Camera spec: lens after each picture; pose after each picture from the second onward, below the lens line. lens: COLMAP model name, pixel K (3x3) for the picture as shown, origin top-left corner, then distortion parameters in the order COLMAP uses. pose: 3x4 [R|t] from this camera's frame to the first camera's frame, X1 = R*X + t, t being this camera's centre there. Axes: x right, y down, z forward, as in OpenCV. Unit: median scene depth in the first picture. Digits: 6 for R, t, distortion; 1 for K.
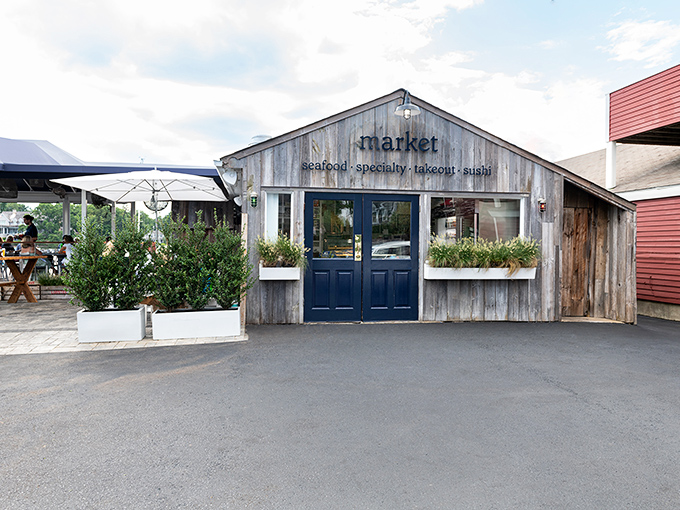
lens RADIAL K [[482.4, 0, 340.0], [0, 482.4, 255.0], [0, 0, 1]] dist [-0.007110, -0.002631]
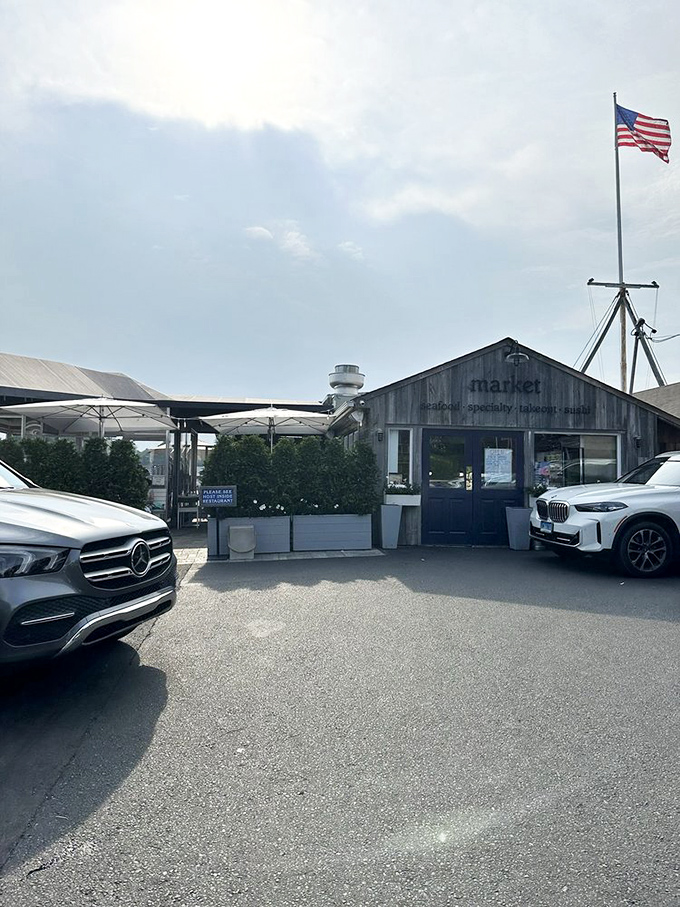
lens RADIAL K [[610.2, 0, 340.0], [0, 610.2, 453.5], [0, 0, 1]] dist [-0.003256, -0.001472]
pose [[0.998074, 0.003695, -0.061927, -0.175628], [-0.008098, 0.997444, -0.070989, 0.030823], [0.061507, 0.071354, 0.995553, -0.432916]]
